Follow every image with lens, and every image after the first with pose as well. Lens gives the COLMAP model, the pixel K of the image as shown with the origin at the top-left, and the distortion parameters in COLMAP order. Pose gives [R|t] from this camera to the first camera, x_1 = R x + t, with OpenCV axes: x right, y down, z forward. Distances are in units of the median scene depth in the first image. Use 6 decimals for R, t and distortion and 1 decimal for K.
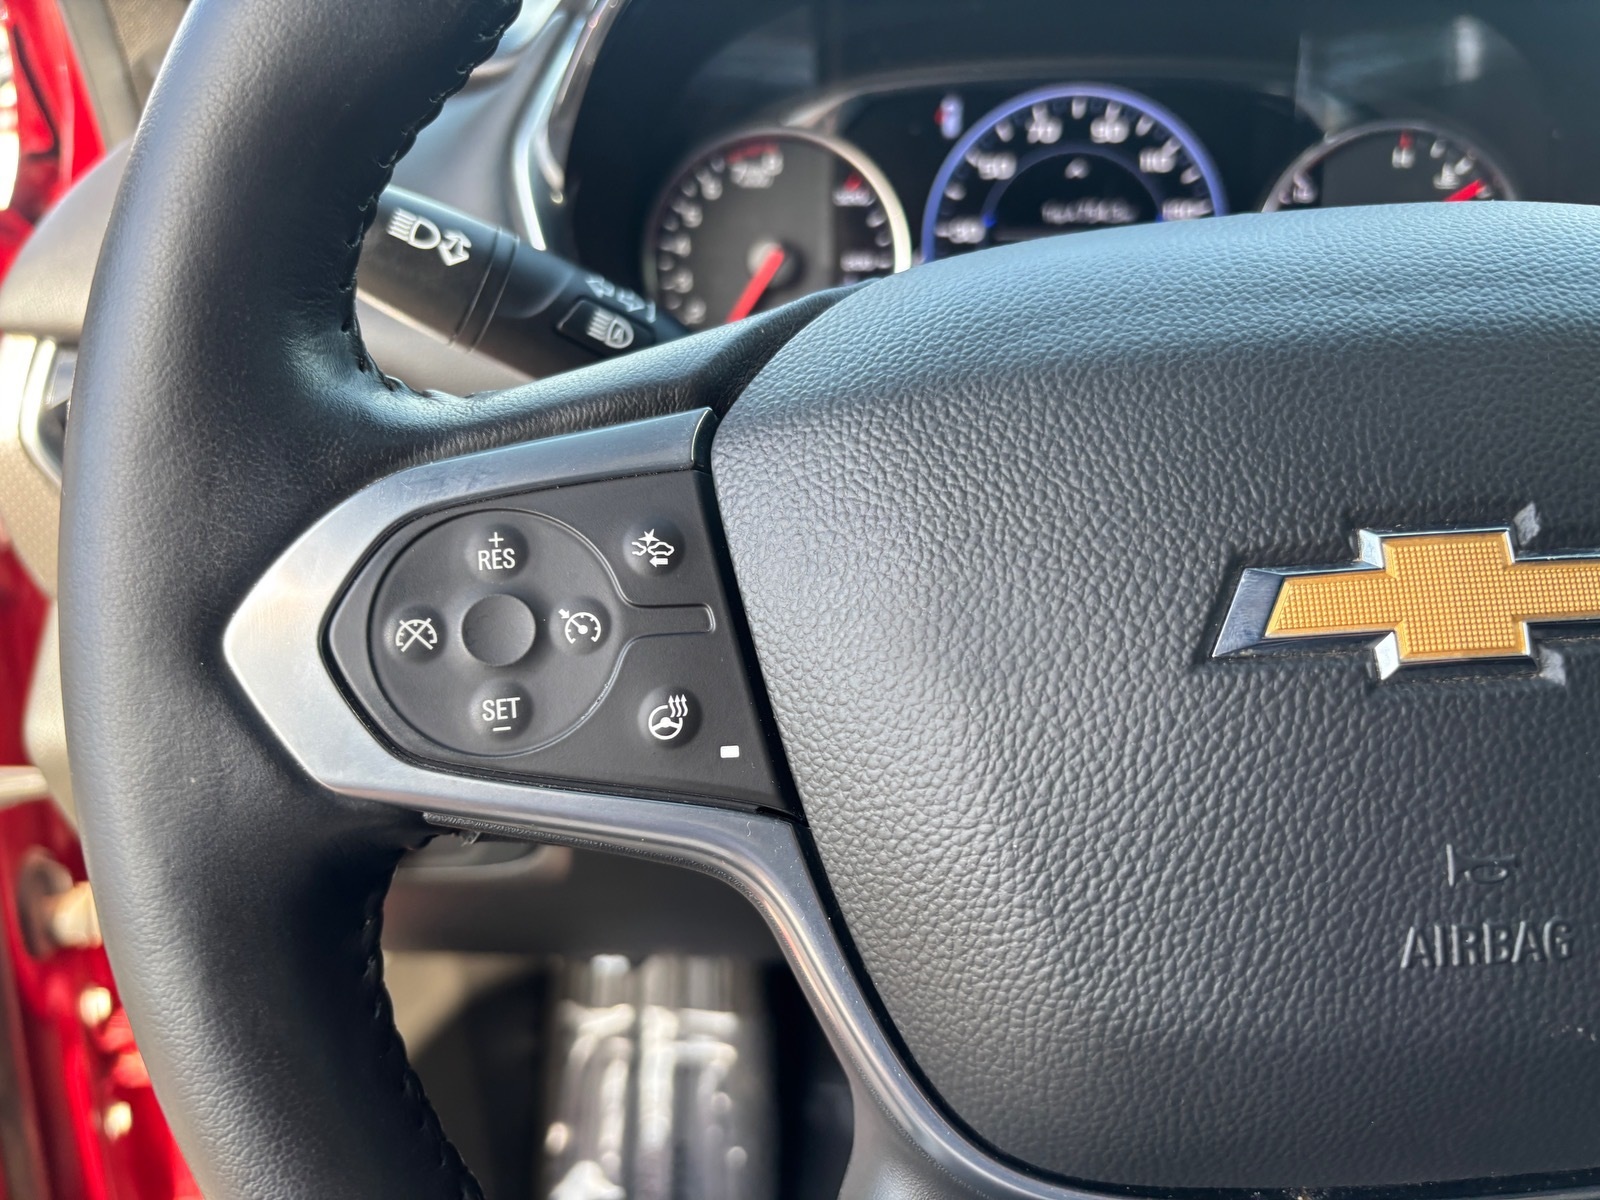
lens RADIAL K [[1245.3, 0, 807.8], [0, 1245.3, 619.4], [0, 0, 1]] dist [0.006531, -0.044899]
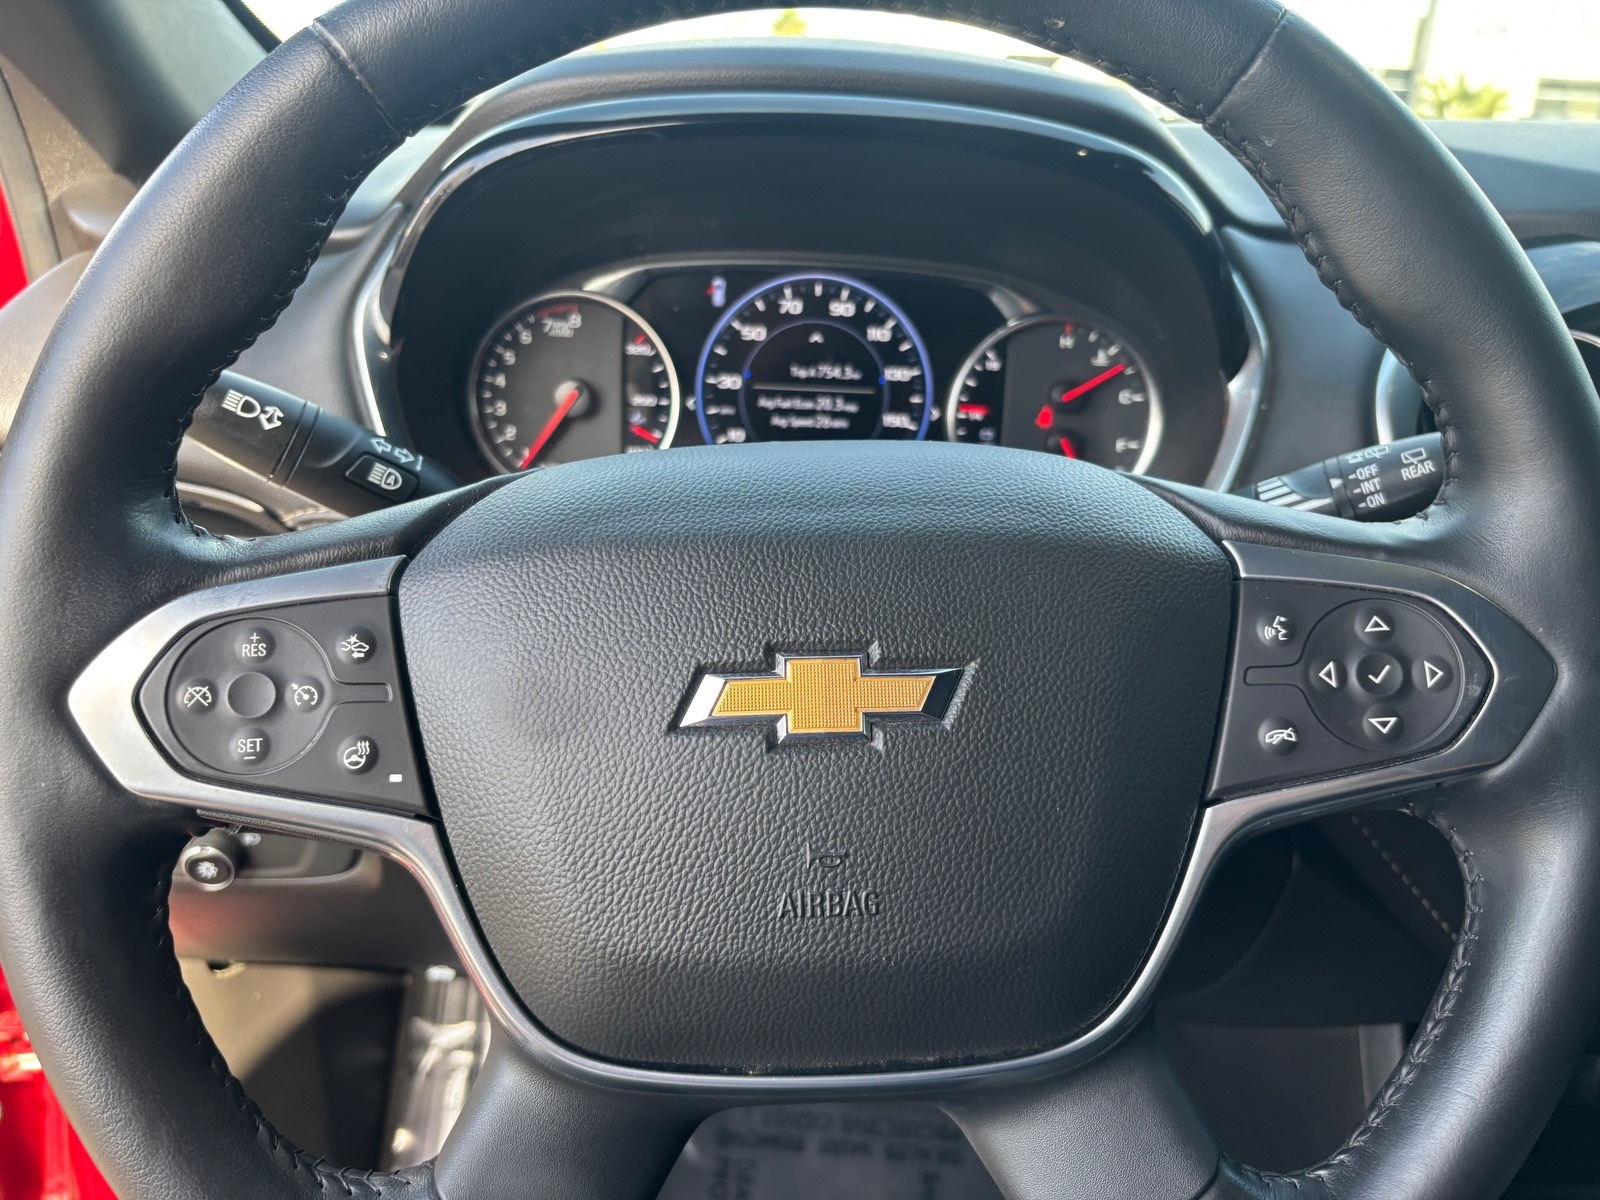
lens RADIAL K [[1248.8, 0, 804.8], [0, 1248.8, 602.1], [0, 0, 1]] dist [0.035652, -0.071269]
pose [[0.997733, 0.038647, 0.055087, 0.377853], [-0.035352, 0.997597, -0.059585, -0.041450], [-0.057257, 0.057502, 0.996702, -0.661964]]
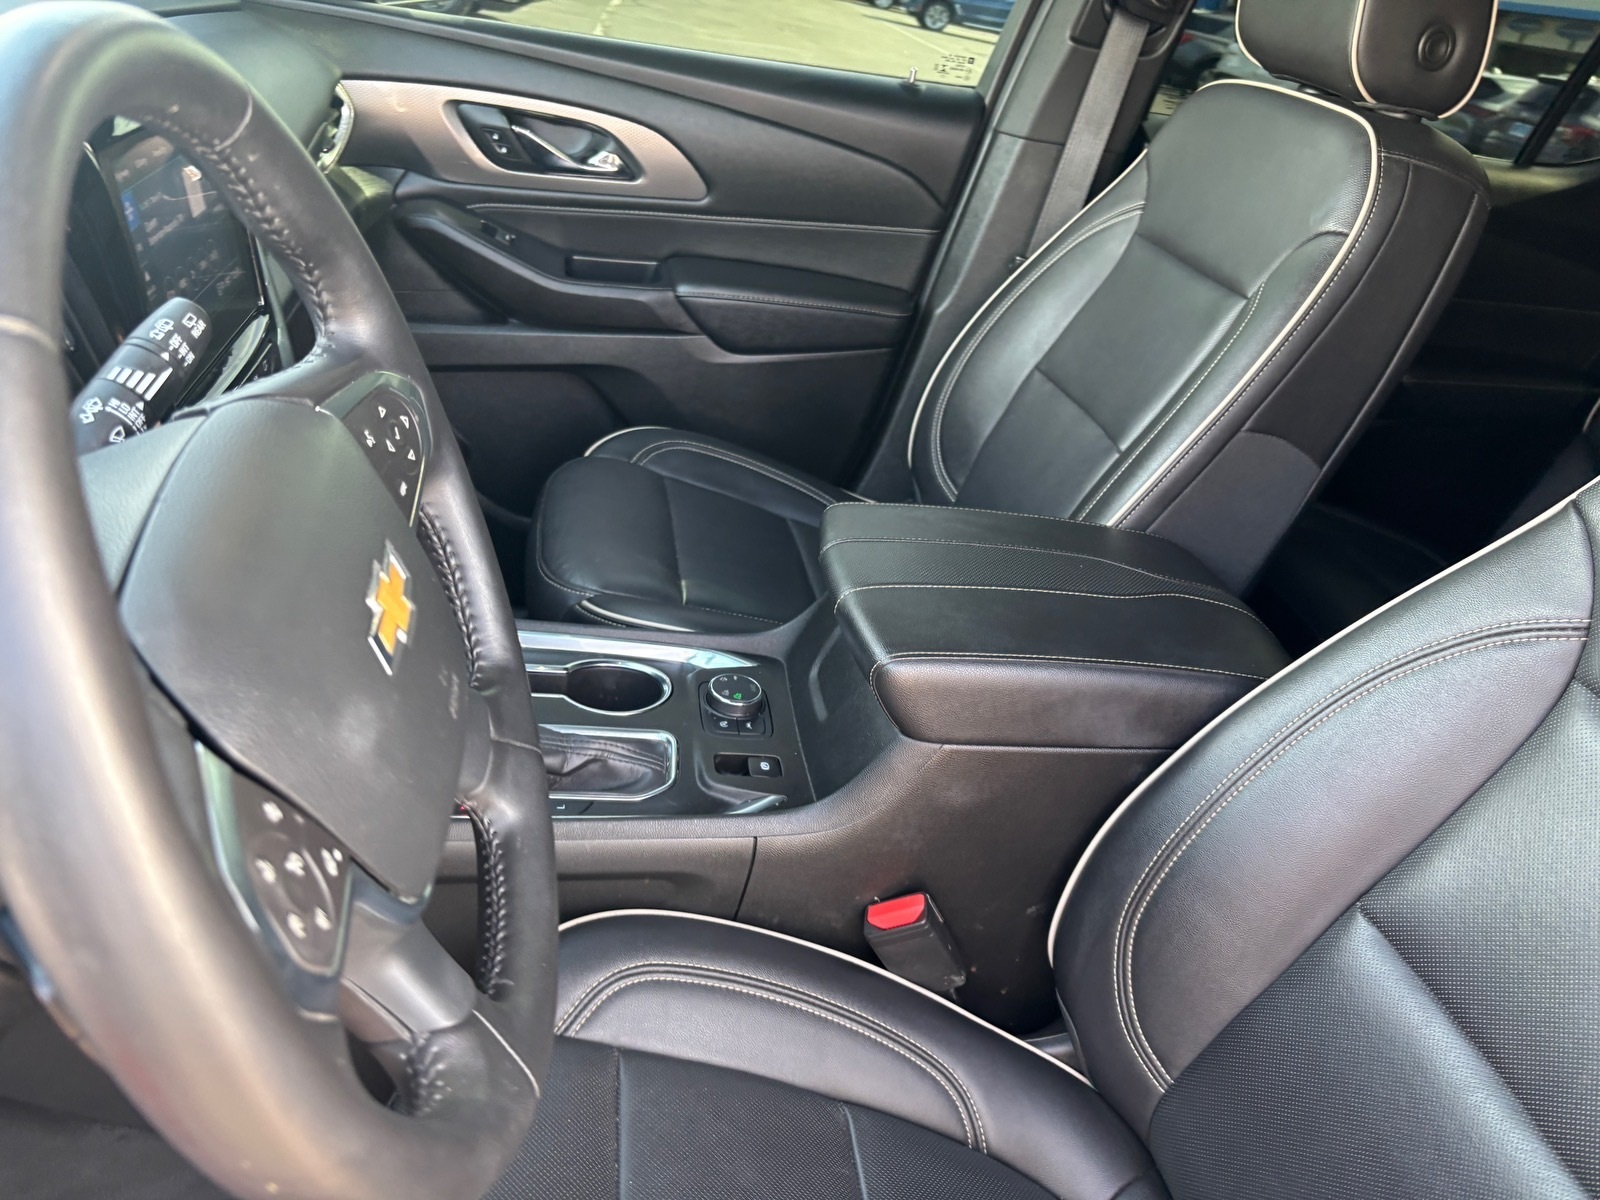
lens RADIAL K [[1231.6, 0, 826.1], [0, 1231.6, 587.6], [0, 0, 1]] dist [0.033913, -0.042093]
pose [[-0.206752, -0.463823, 0.861465, -1.806987], [0.240352, 0.829429, 0.504260, -1.082863], [-0.948412, 0.311312, -0.060006, 0.267676]]
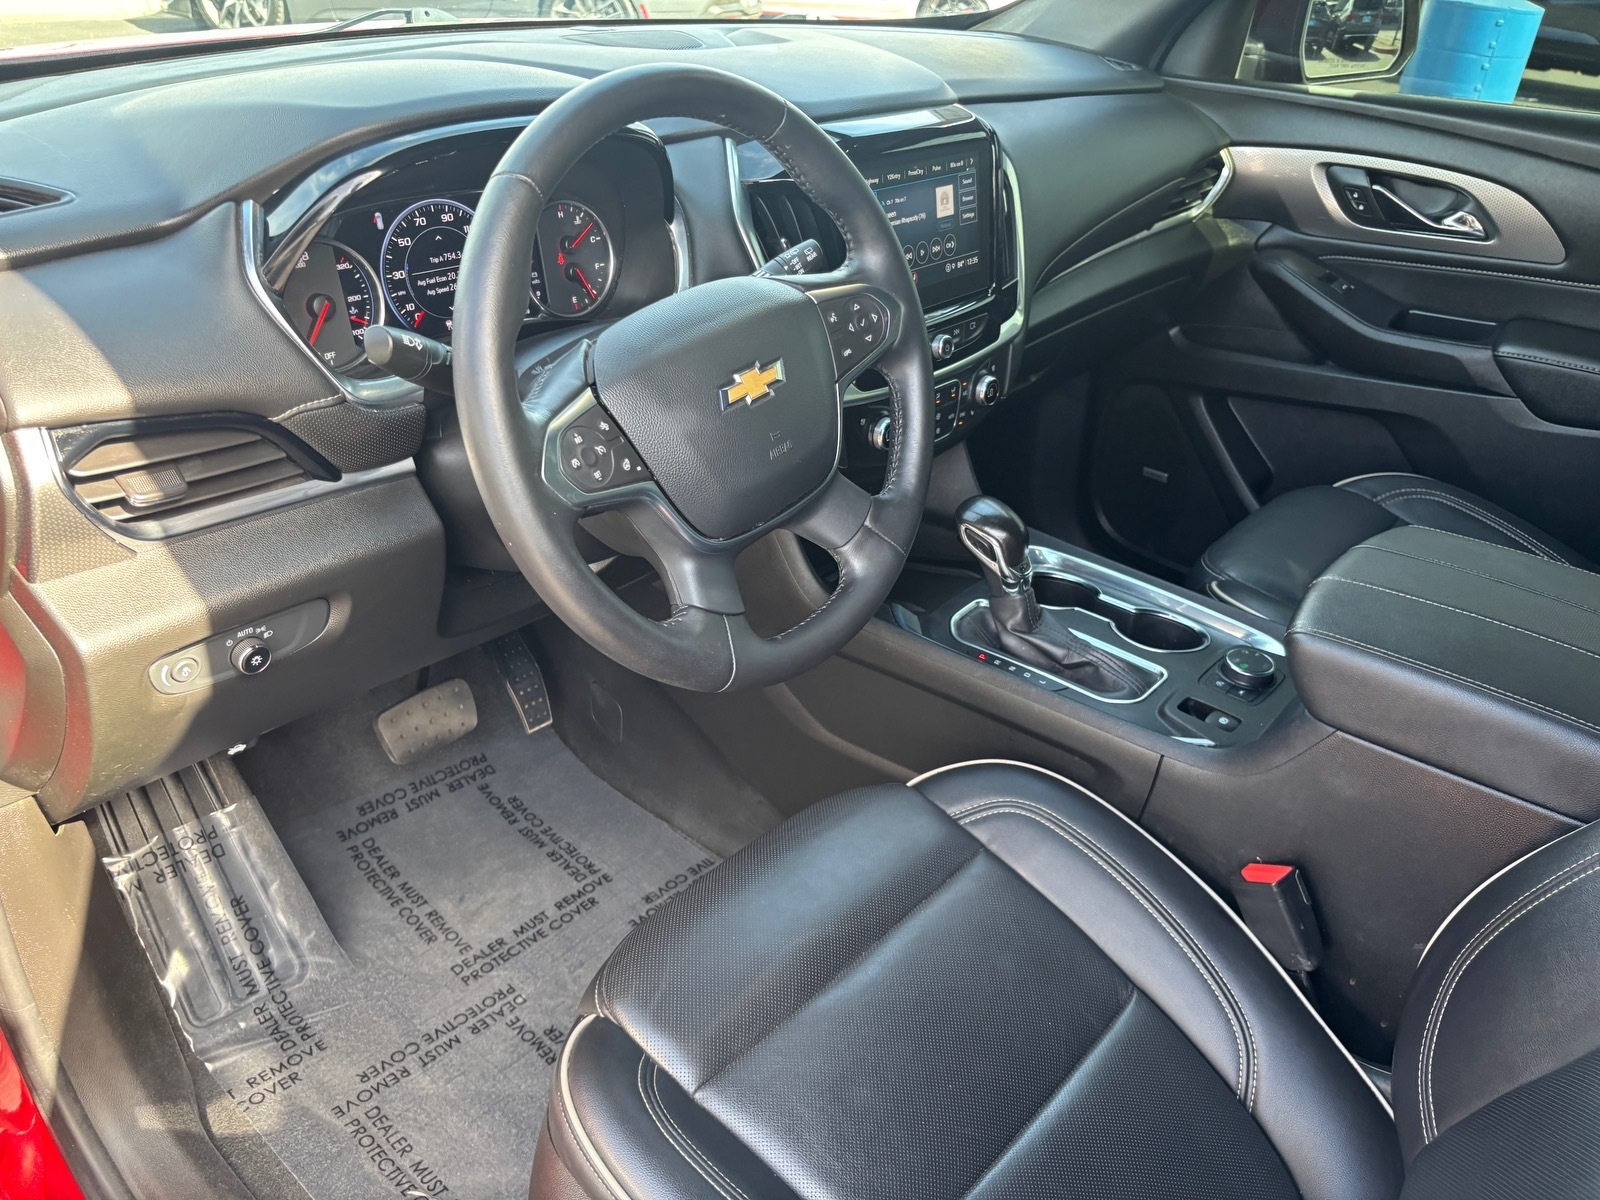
lens RADIAL K [[1248.8, 0, 804.8], [0, 1248.8, 602.1], [0, 0, 1]] dist [0.035652, -0.071269]
pose [[0.622830, -0.341917, 0.703687, -2.865795], [0.267001, 0.938340, 0.219611, -0.219552], [-0.735386, 0.051105, 0.675718, -2.218929]]
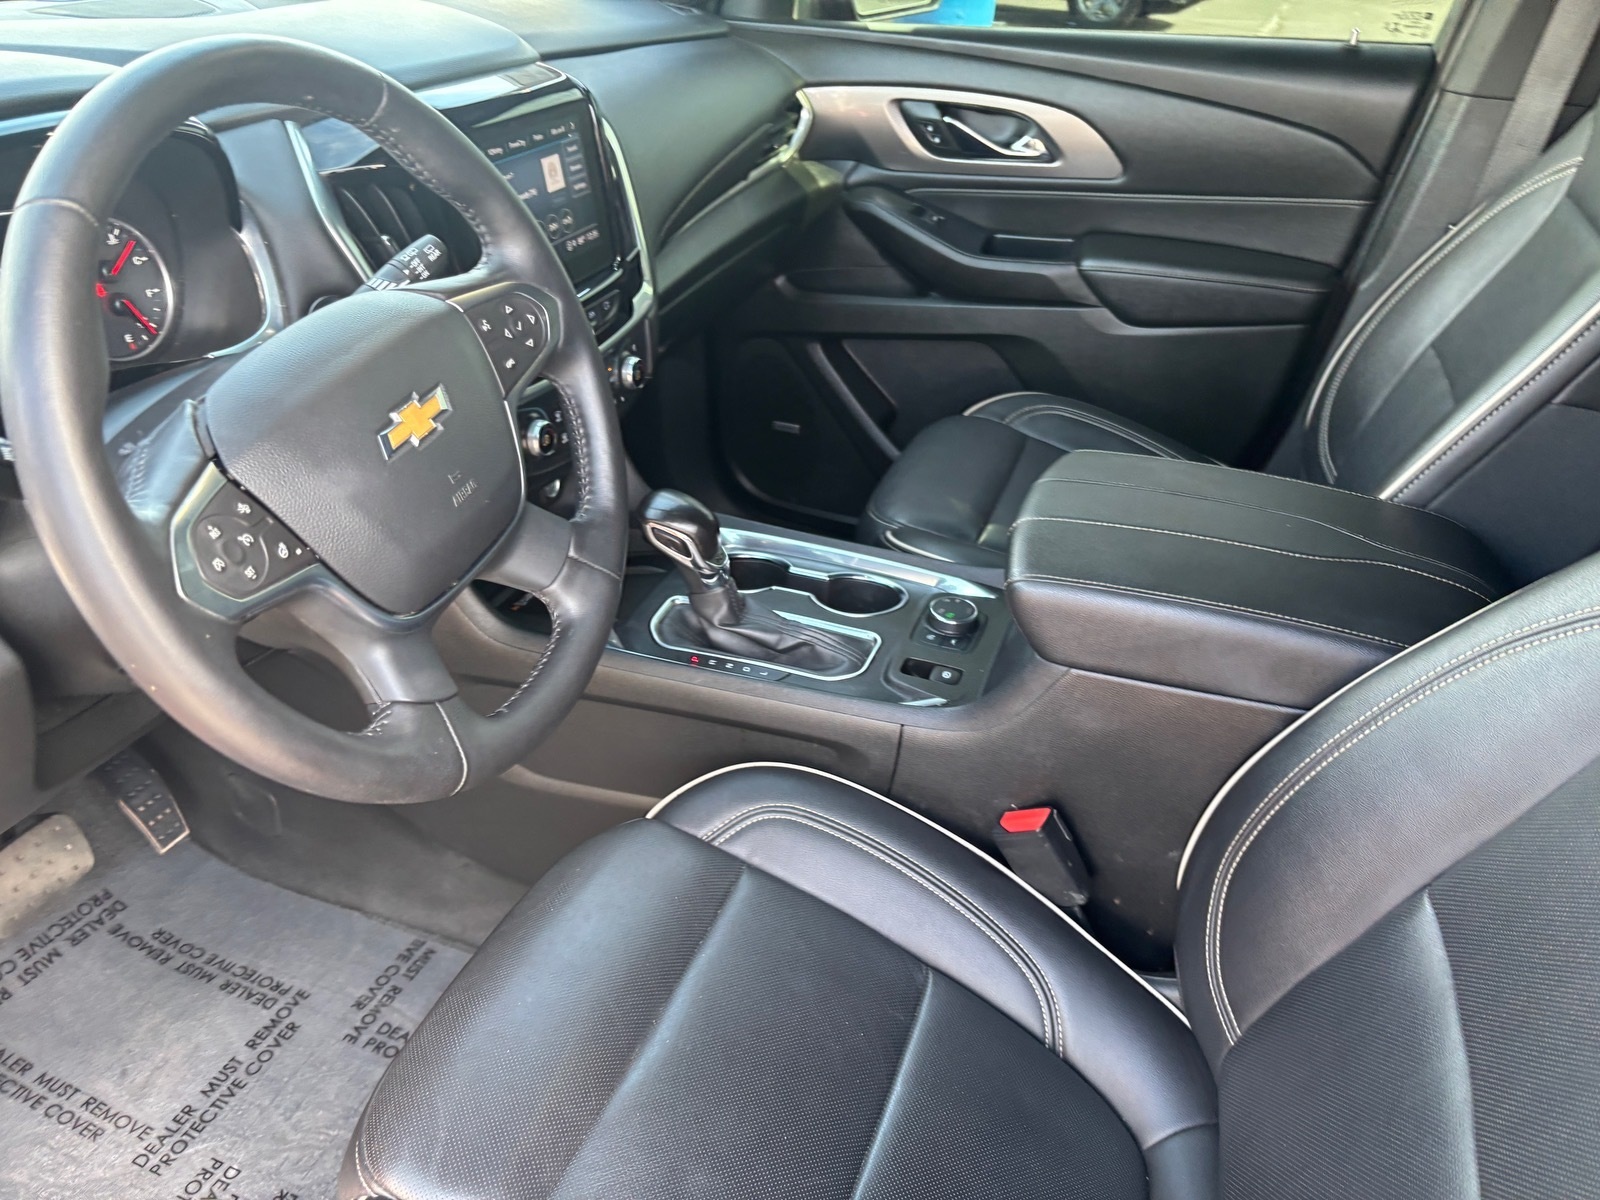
lens RADIAL K [[1246.2, 0, 828.3], [0, 1246.2, 600.3], [0, 0, 1]] dist [0.002916, -0.003884]
pose [[0.286666, -0.460240, 0.840239, -2.553360], [0.350608, 0.866605, 0.355063, -0.447163], [-0.891570, 0.192810, 0.409790, -1.584301]]
